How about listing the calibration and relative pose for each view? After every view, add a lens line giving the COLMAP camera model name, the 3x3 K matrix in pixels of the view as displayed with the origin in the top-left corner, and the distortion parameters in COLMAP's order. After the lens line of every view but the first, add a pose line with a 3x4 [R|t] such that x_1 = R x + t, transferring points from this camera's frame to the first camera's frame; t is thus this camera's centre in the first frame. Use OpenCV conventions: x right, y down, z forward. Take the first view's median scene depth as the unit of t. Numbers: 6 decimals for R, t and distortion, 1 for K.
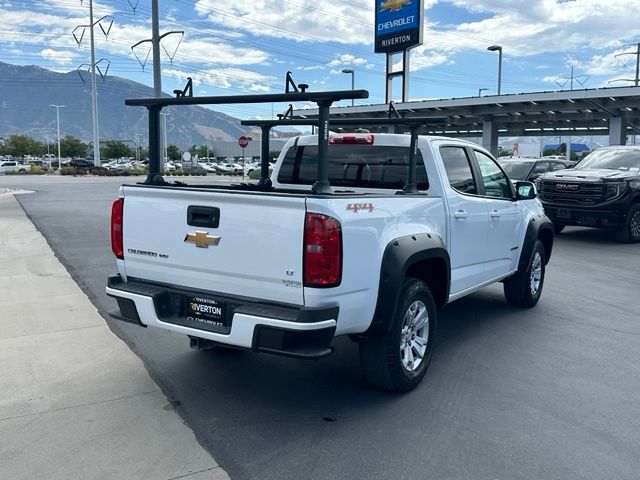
lens RADIAL K [[628.4, 0, 315.7], [0, 628.4, 240.2], [0, 0, 1]] dist [0.143629, -0.269870]
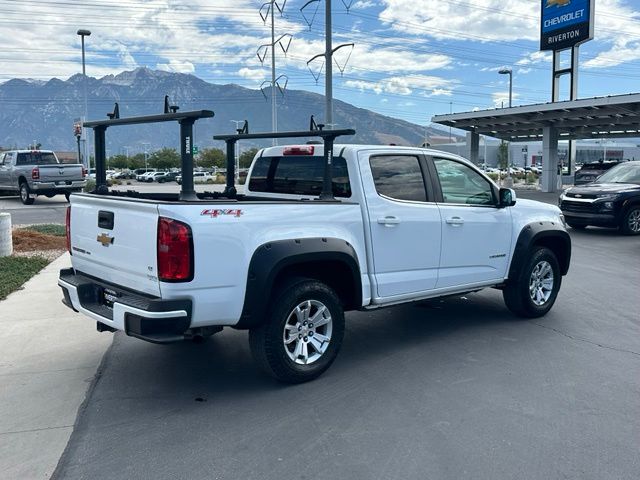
lens RADIAL K [[628.4, 0, 315.7], [0, 628.4, 240.2], [0, 0, 1]] dist [0.143629, -0.269870]
pose [[0.960836, 0.015873, -0.276663, 0.470002], [-0.018734, 0.999795, -0.007698, 0.002080], [0.276484, 0.012580, 0.960936, -0.033845]]
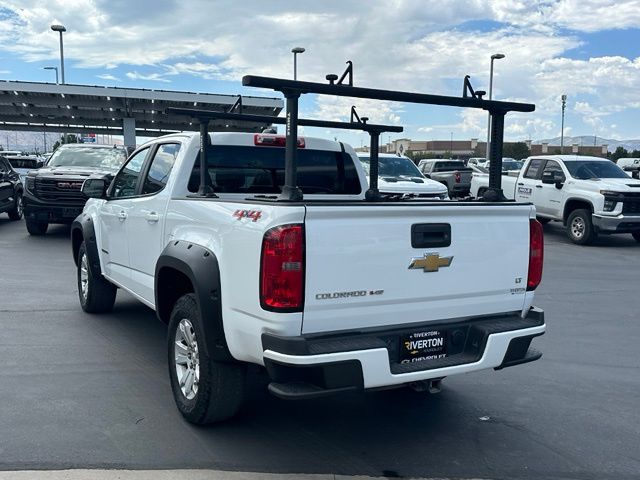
lens RADIAL K [[628.4, 0, 315.7], [0, 628.4, 240.2], [0, 0, 1]] dist [0.143629, -0.269870]
pose [[0.472720, -0.103723, 0.875087, -0.878453], [0.094948, 0.993263, 0.066440, -0.089939], [-0.876083, 0.051680, 0.479383, 0.647105]]
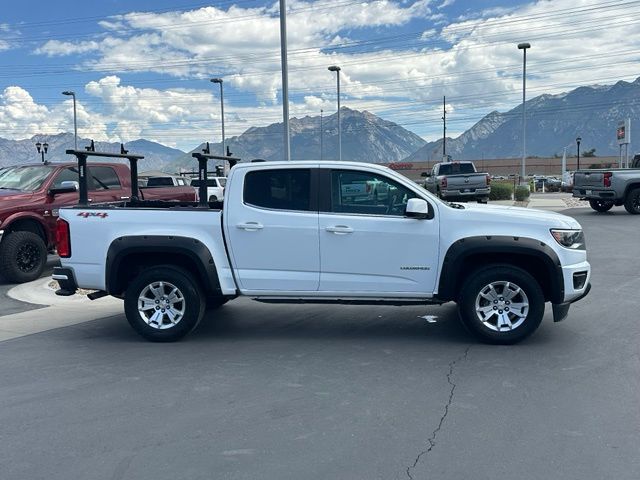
lens RADIAL K [[628.4, 0, 315.7], [0, 628.4, 240.2], [0, 0, 1]] dist [0.143629, -0.269870]
pose [[0.444199, 0.055565, -0.894203, 1.632287], [-0.074443, 0.996913, 0.024968, -0.062176], [0.892830, 0.055476, 0.446964, 0.665070]]
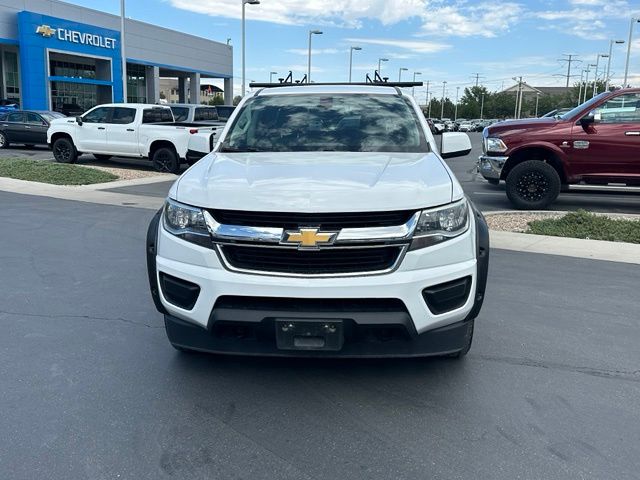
lens RADIAL K [[628.4, 0, 315.7], [0, 628.4, 240.2], [0, 0, 1]] dist [0.143629, -0.269870]
pose [[-0.876867, 0.064438, -0.476394, 0.854534], [-0.080672, 0.957199, 0.277961, -0.280534], [0.473915, 0.282166, -0.834138, 2.560215]]
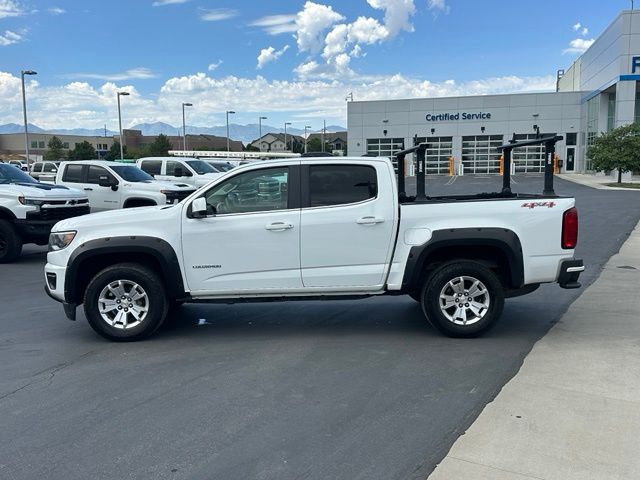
lens RADIAL K [[628.4, 0, 315.7], [0, 628.4, 240.2], [0, 0, 1]] dist [0.143629, -0.269870]
pose [[-0.523214, -0.101391, 0.846148, -1.225640], [0.103216, 0.978048, 0.181020, -0.310624], [-0.845928, 0.182048, -0.501263, 2.216982]]
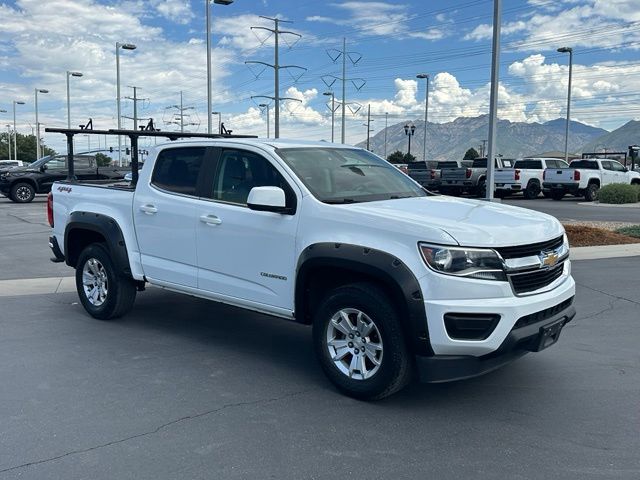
lens RADIAL K [[628.4, 0, 315.7], [0, 628.4, 240.2], [0, 0, 1]] dist [0.143629, -0.269870]
pose [[-0.164156, 0.096019, -0.981750, 1.533260], [-0.118205, 0.986165, 0.116216, -0.179701], [0.979327, 0.135125, -0.150535, 1.732064]]
